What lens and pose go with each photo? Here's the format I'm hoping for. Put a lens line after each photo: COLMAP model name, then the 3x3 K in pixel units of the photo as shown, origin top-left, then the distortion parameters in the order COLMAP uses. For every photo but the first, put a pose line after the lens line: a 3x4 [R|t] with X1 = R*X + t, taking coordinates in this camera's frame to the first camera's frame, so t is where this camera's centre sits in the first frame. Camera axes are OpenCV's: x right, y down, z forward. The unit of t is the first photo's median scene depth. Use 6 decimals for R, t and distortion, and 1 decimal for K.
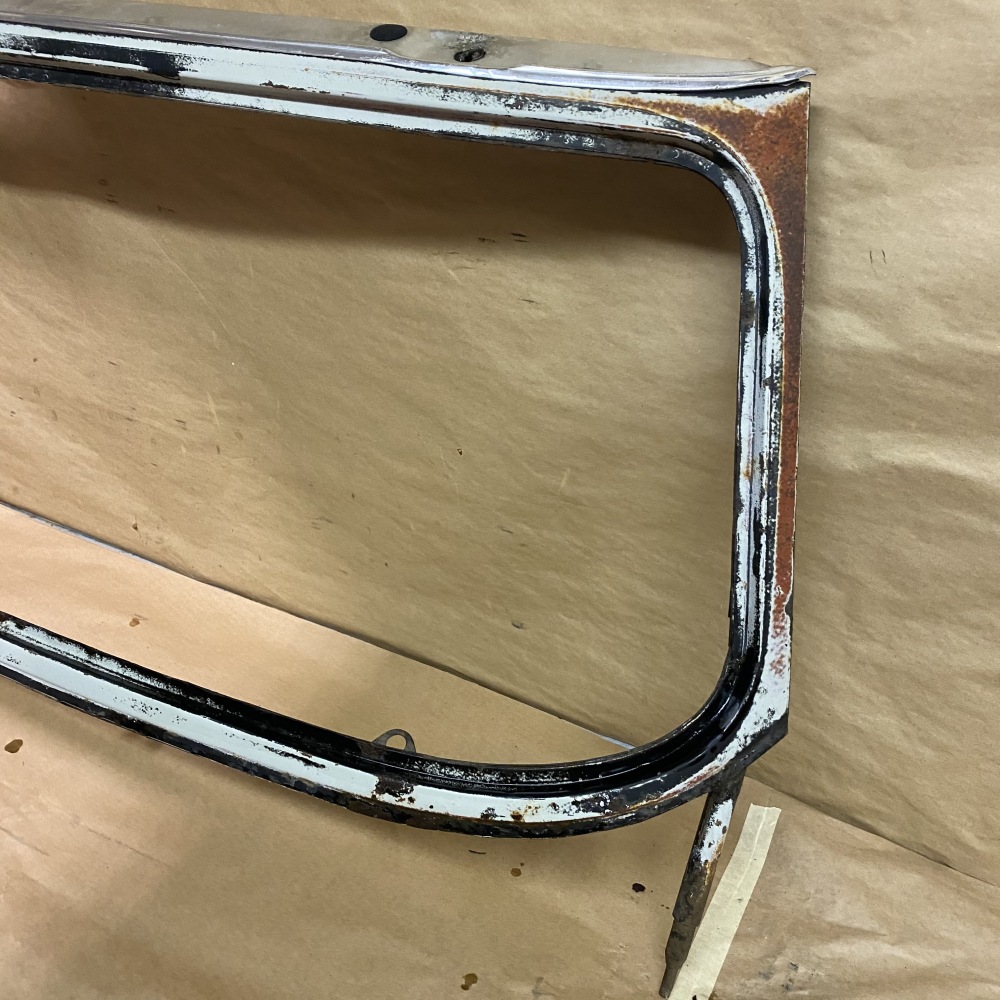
lens RADIAL K [[1018.0, 0, 500.6], [0, 1018.0, 487.4], [0, 0, 1]] dist [0.014477, 0.000000]
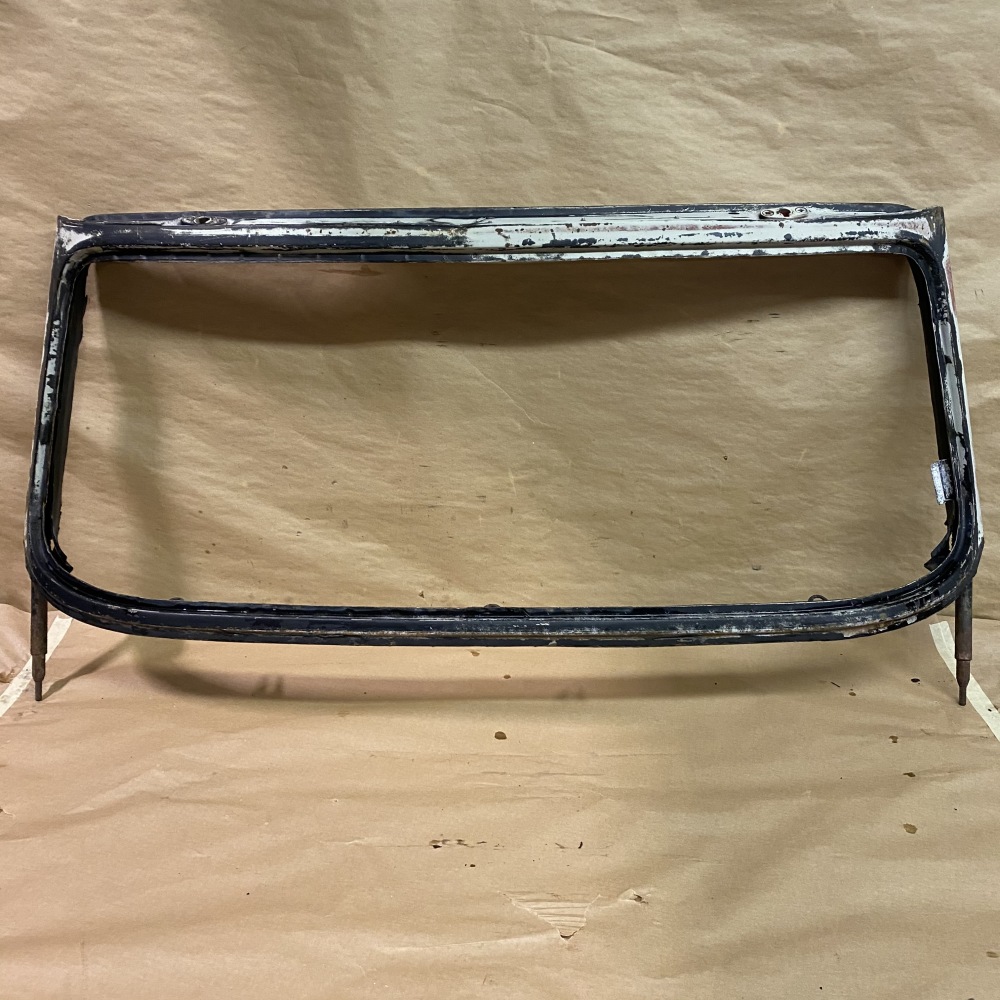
lens RADIAL K [[1018.0, 0, 498.9], [0, 1018.0, 507.3], [0, 0, 1]] dist [0.014477, 0.000000]
pose [[0.892857, -0.211386, 0.397647, -0.955653], [0.253651, 0.965662, -0.056196, 0.036094], [-0.372114, 0.151038, 0.915816, -0.289713]]
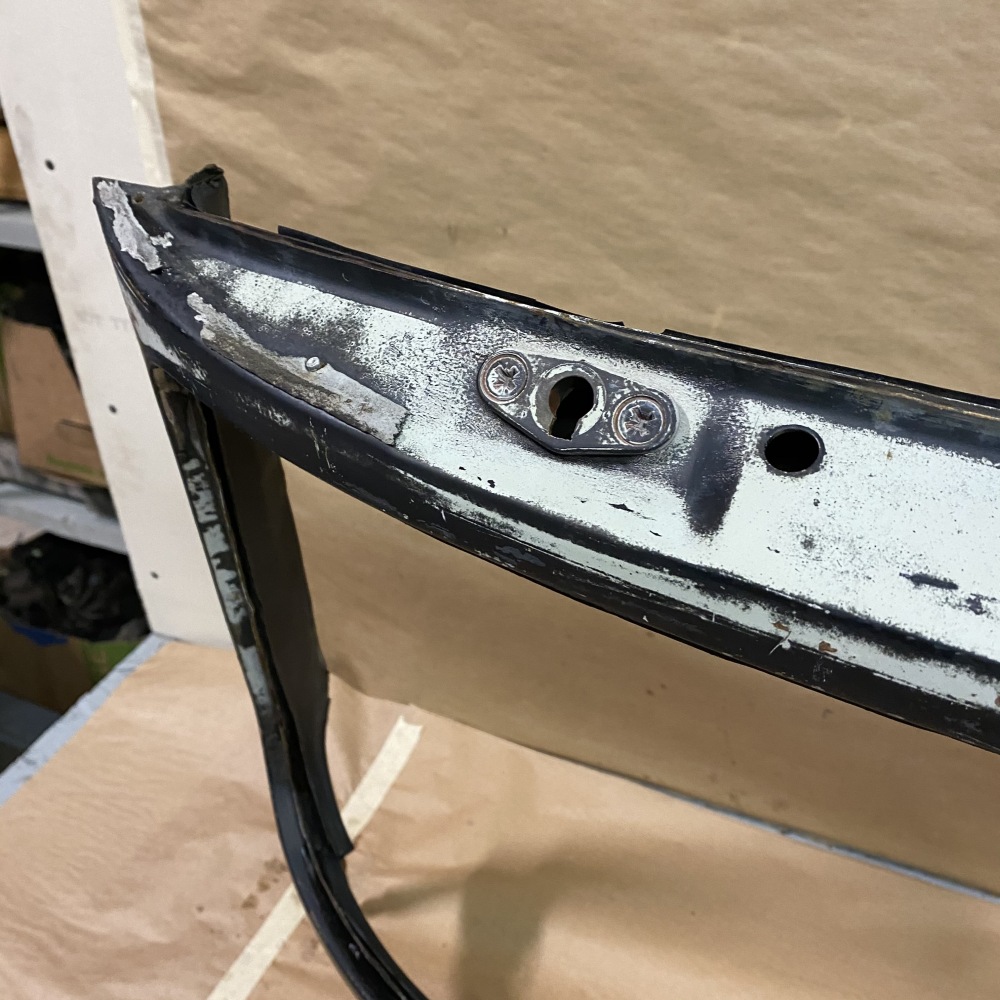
lens RADIAL K [[1018.0, 0, 501.2], [0, 1018.0, 478.2], [0, 0, 1]] dist [0.014477, 0.000000]
pose [[0.995511, -0.093814, 0.012503, -0.863567], [0.093080, 0.994397, 0.050111, -0.341573], [-0.017134, -0.048722, 0.998665, 0.488083]]
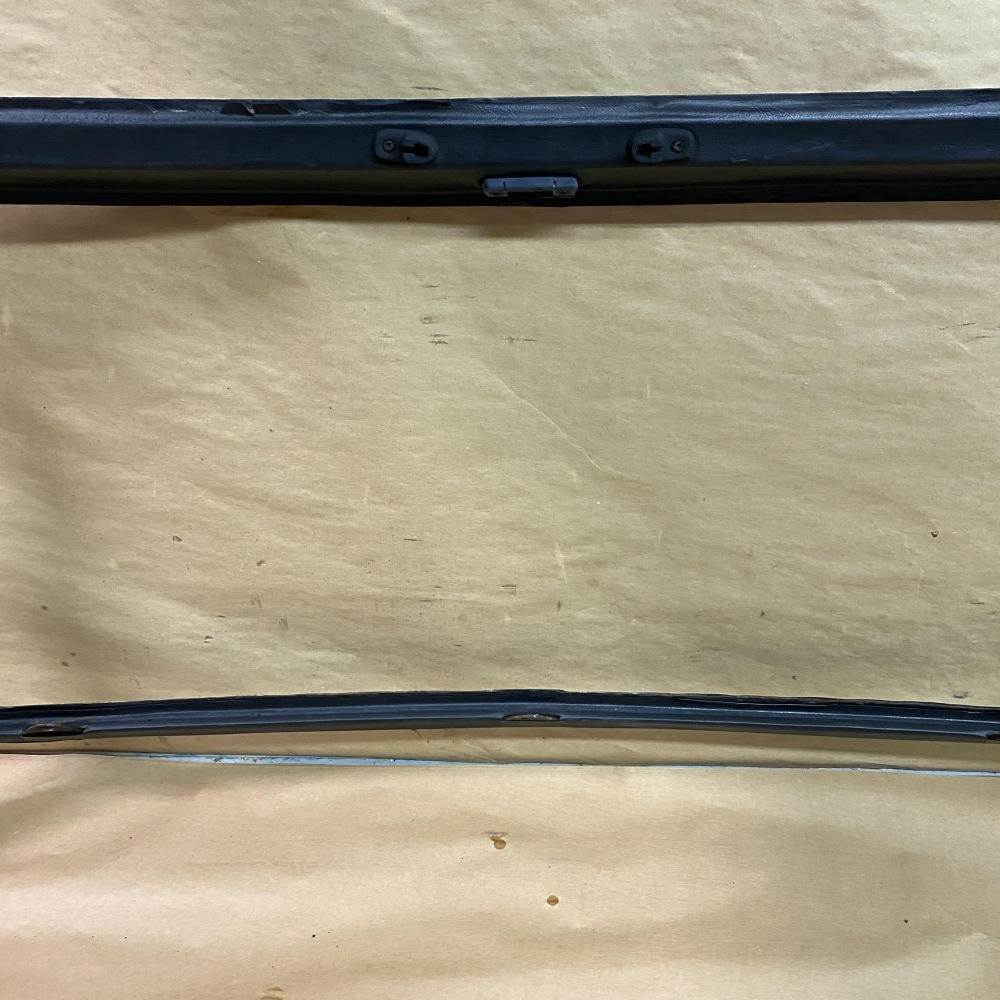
lens RADIAL K [[1018.0, 0, 506.3], [0, 1018.0, 484.0], [0, 0, 1]] dist [0.014477, 0.000000]
pose [[0.897633, -0.252321, 0.361371, -0.671044], [0.252487, 0.966428, 0.047624, -0.208506], [-0.361256, 0.048492, 0.931205, 0.276087]]
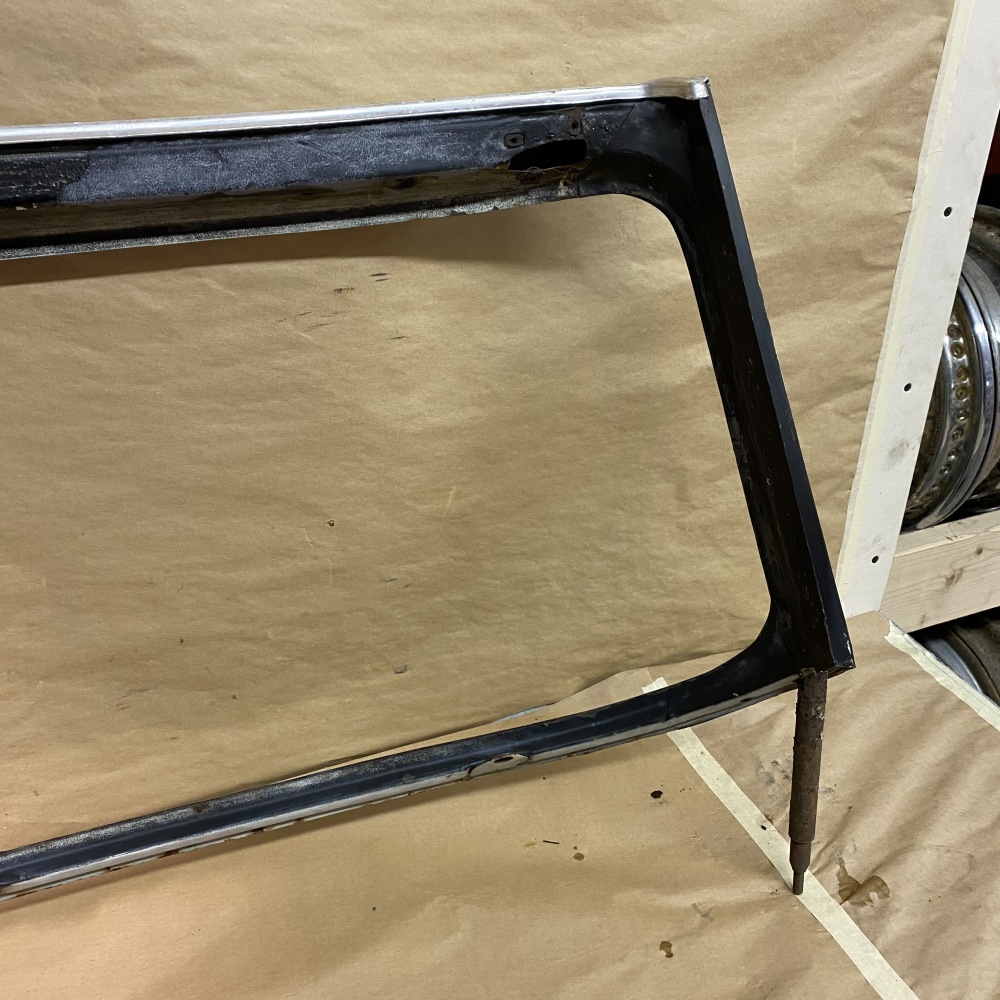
lens RADIAL K [[1018.0, 0, 489.4], [0, 1018.0, 489.9], [0, 0, 1]] dist [0.014477, 0.000000]
pose [[0.616641, -0.393161, 0.682040, -0.539636], [0.386845, 0.905878, 0.172440, -0.157456], [-0.685642, 0.157510, 0.710694, 0.238572]]
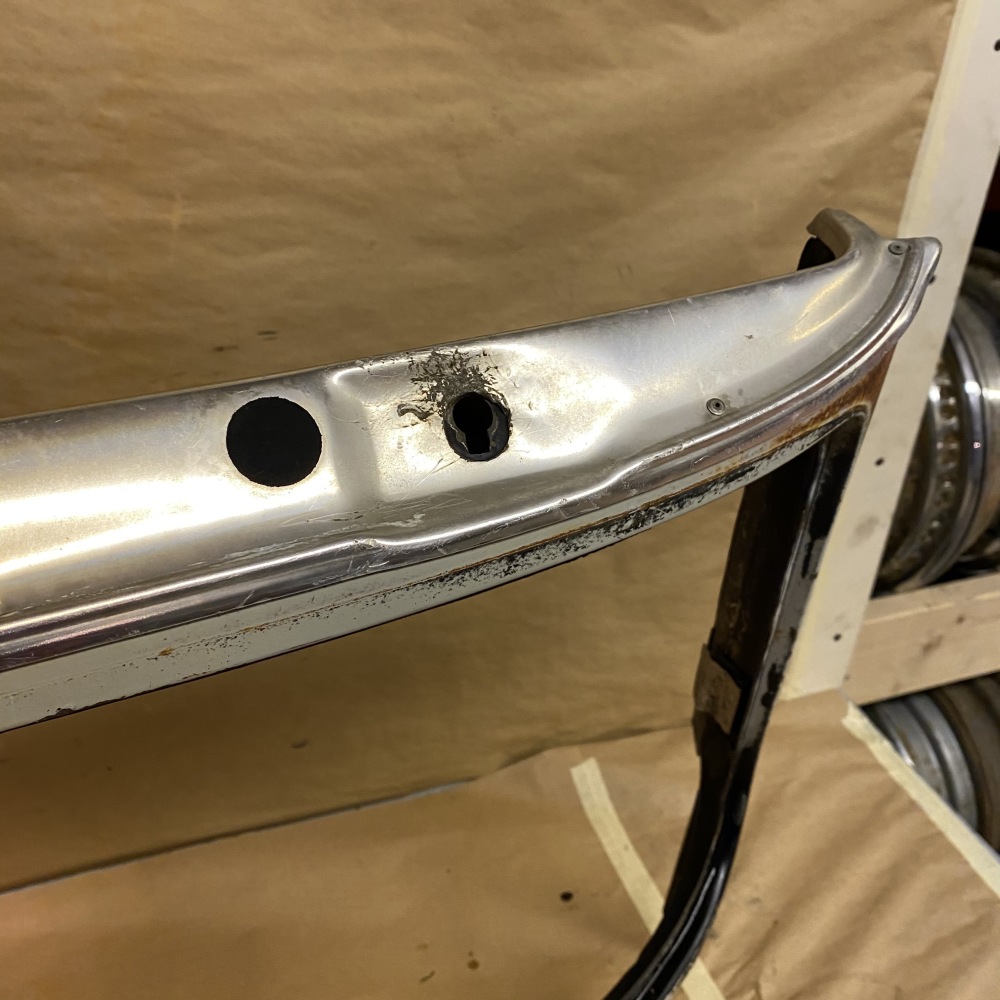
lens RADIAL K [[1018.0, 0, 496.9], [0, 1018.0, 490.0], [0, 0, 1]] dist [0.014477, 0.000000]
pose [[0.650763, -0.372672, 0.661531, -0.393610], [0.333946, 0.922949, 0.191431, -0.188820], [-0.681900, 0.096340, 0.725073, 0.220533]]
